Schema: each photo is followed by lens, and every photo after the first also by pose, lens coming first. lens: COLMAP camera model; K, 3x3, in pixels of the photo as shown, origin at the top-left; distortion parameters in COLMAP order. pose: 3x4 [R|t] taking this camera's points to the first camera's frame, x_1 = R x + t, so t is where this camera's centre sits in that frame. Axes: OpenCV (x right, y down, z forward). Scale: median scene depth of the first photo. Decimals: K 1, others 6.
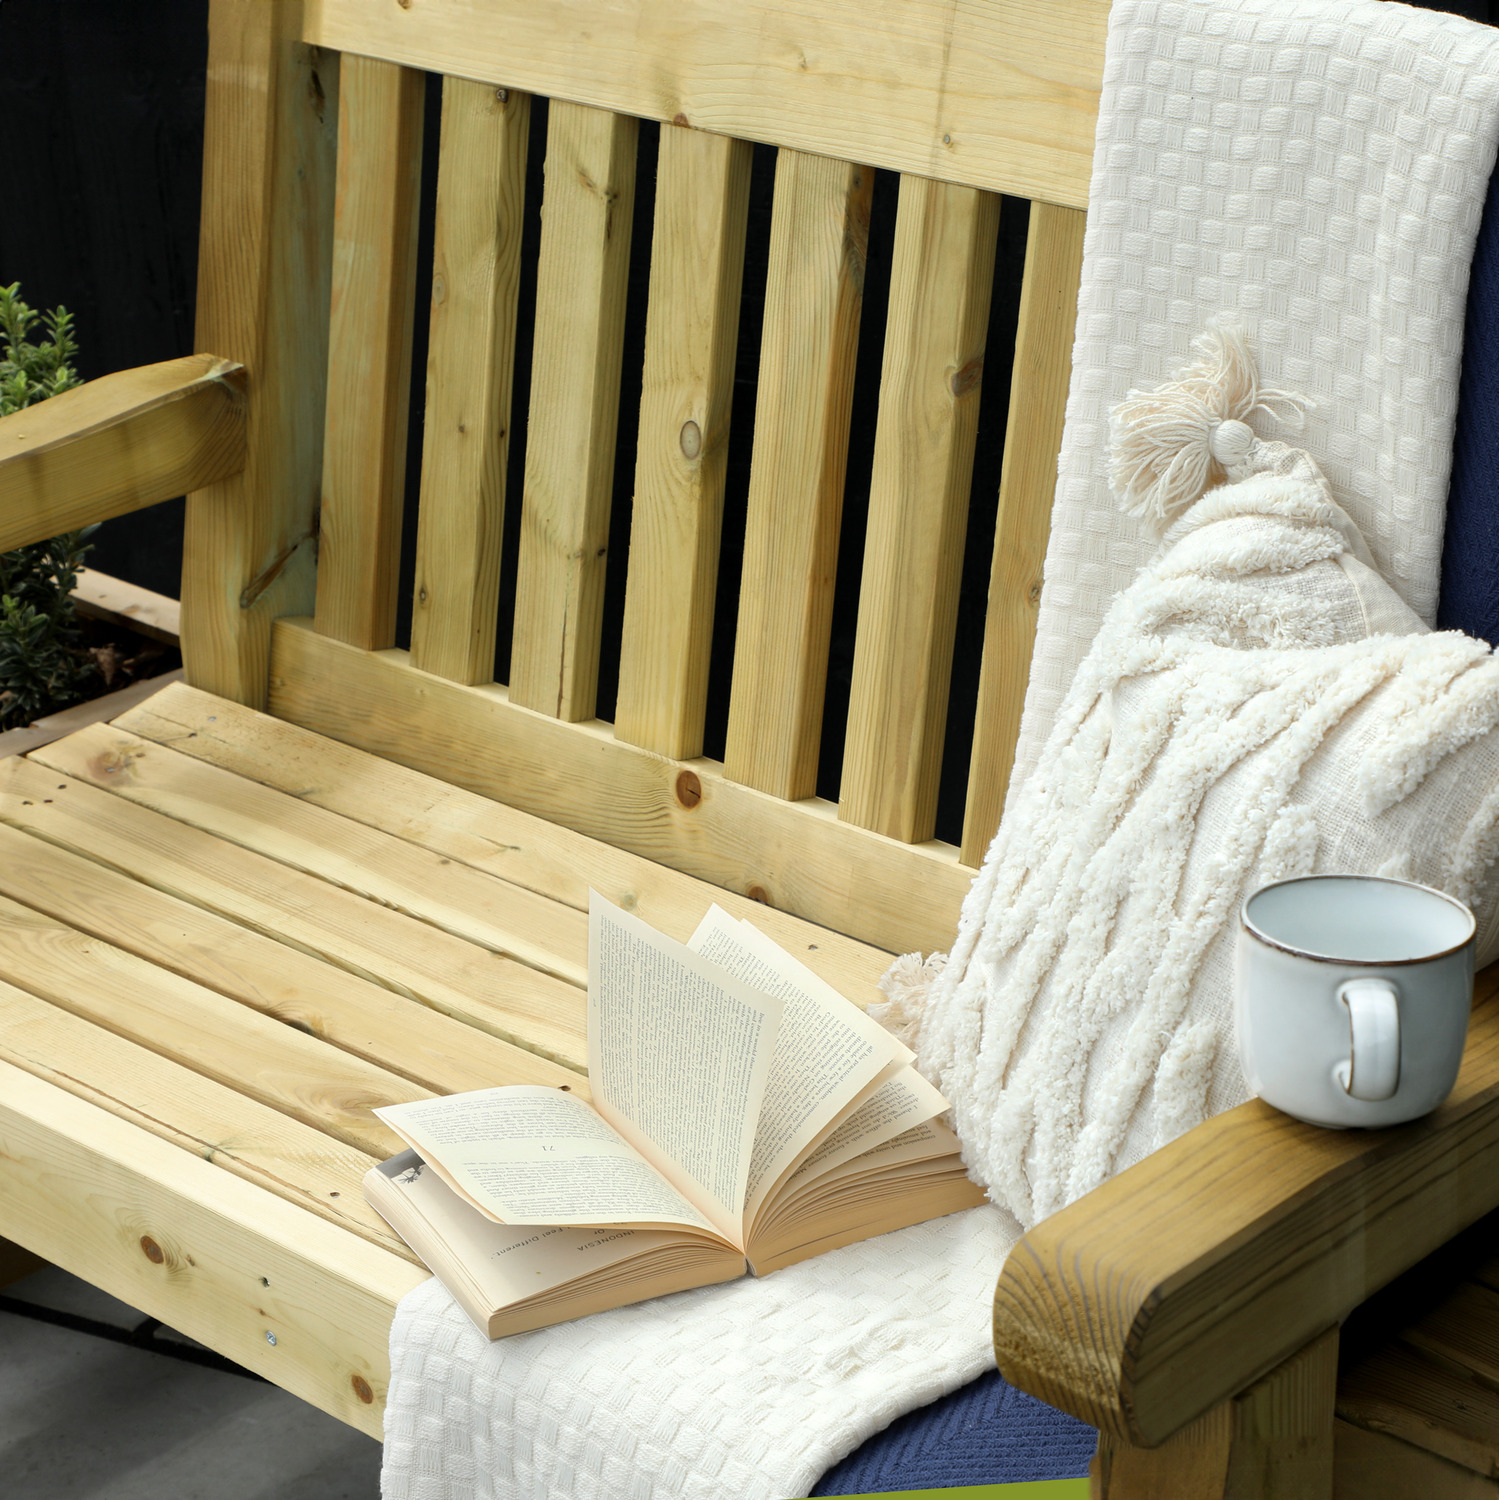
lens RADIAL K [[3756.2, 0, 939.2], [0, 3756.2, 707.3], [0, 0, 1]] dist [0.233575, 0.000000]
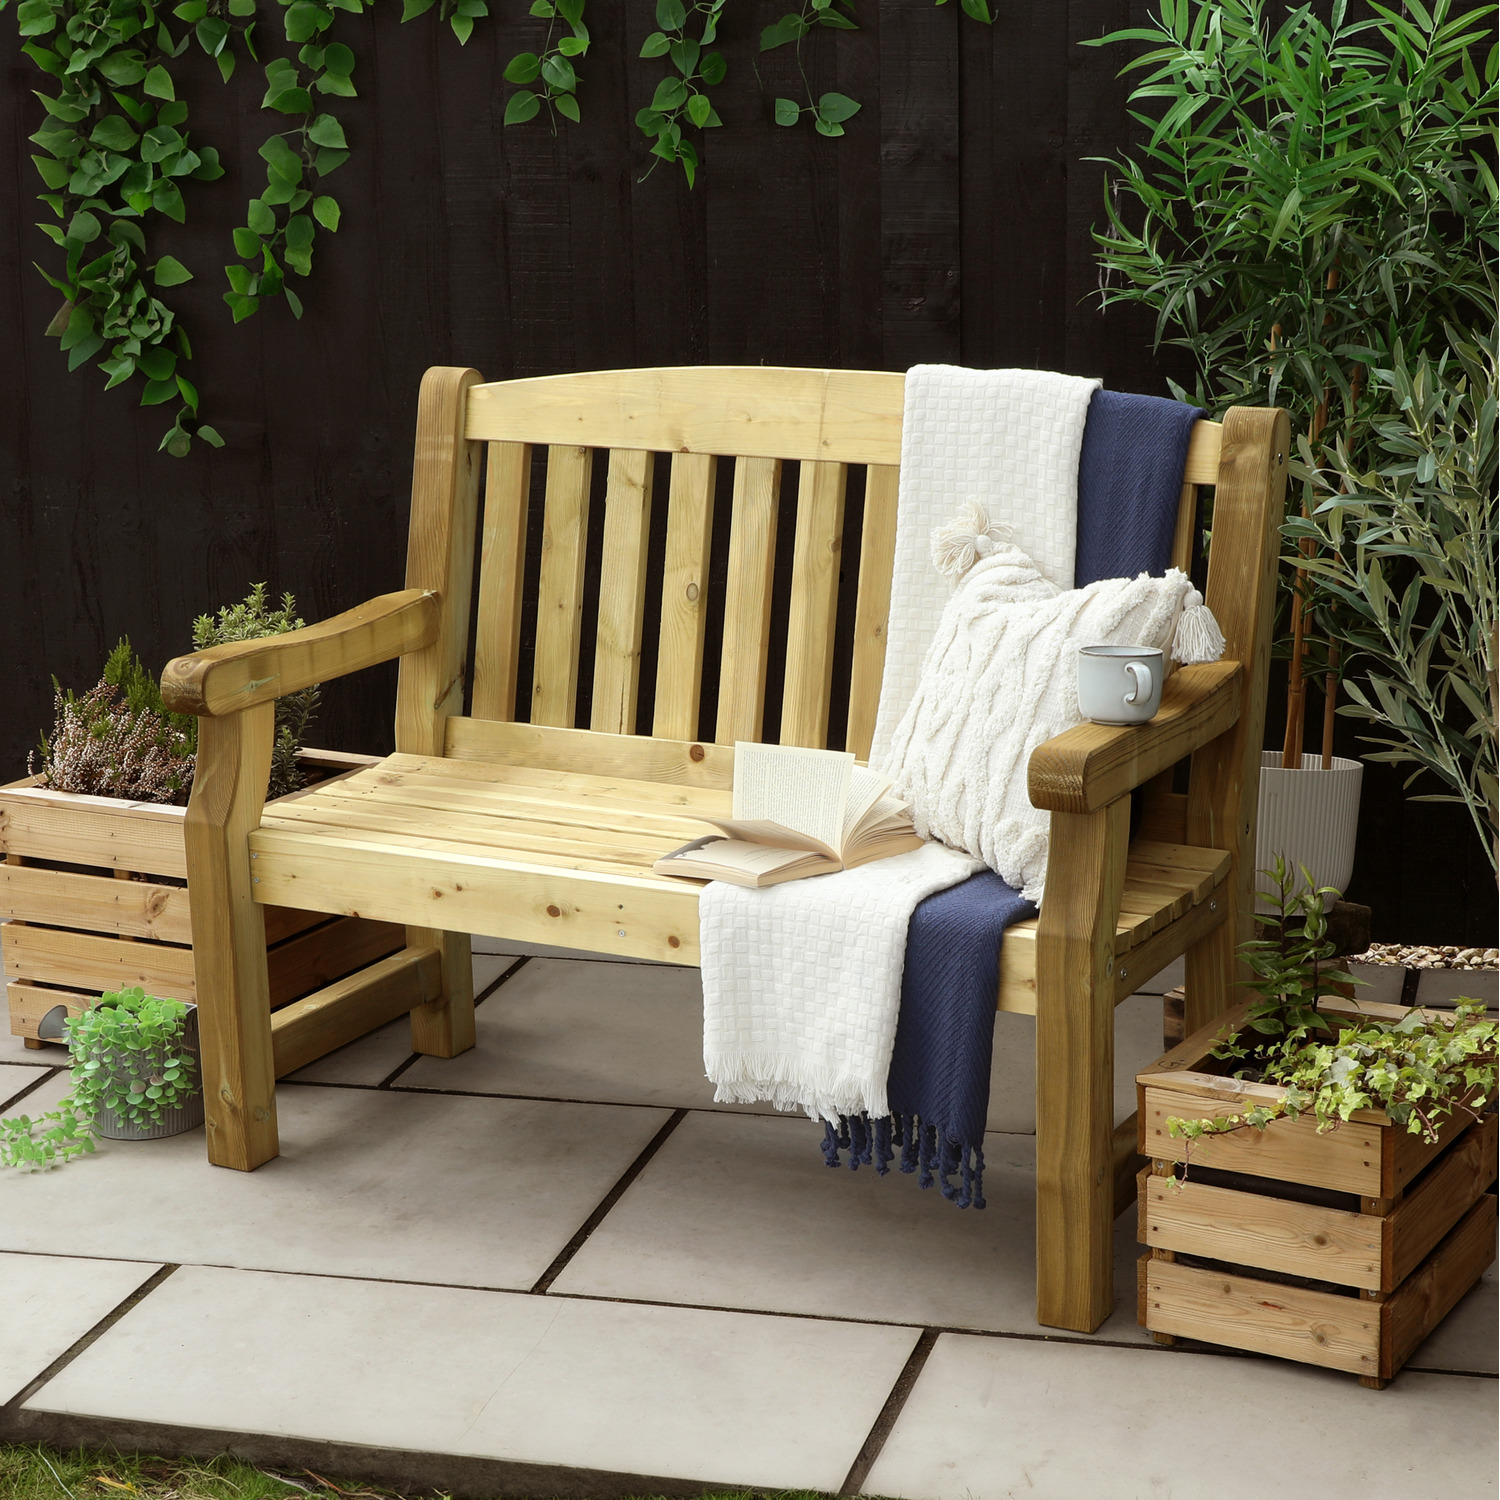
lens RADIAL K [[3397.5, 0, 750.1], [0, 3397.5, 750.7], [0, 0, 1]] dist [0.014470, 0.000000]
pose [[0.969873, -0.043787, 0.239644, -0.604147], [0.085443, 0.982366, -0.166302, 0.416064], [-0.228137, 0.181768, 0.956511, -1.051148]]
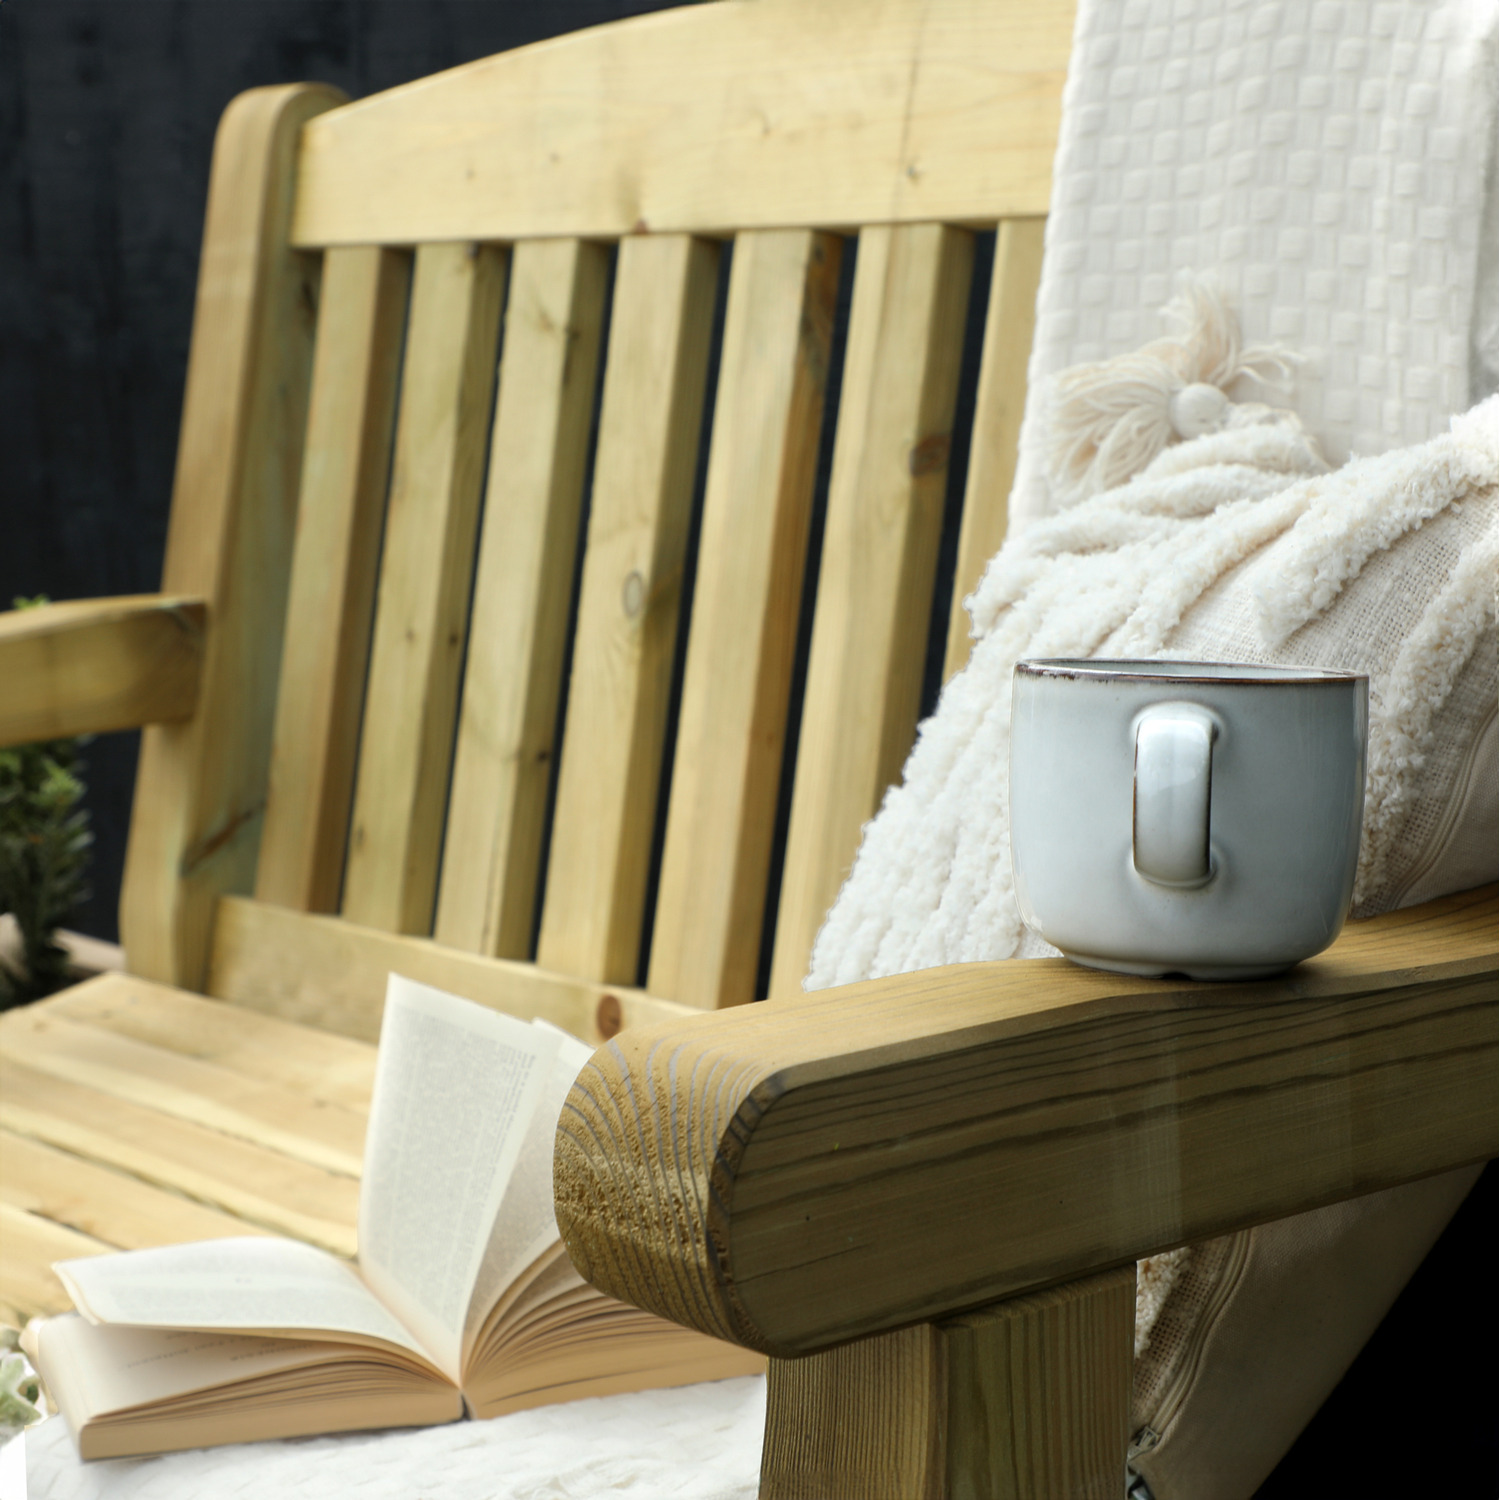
lens RADIAL K [[3461.7, 0, 787.6], [0, 3461.7, 722.6], [0, 0, 1]] dist [0.198429, 0.000000]
pose [[0.985975, 0.017254, -0.166000, 0.114487], [-0.060741, 0.963526, -0.260631, 0.184361], [0.155448, 0.267059, 0.951060, 0.322346]]
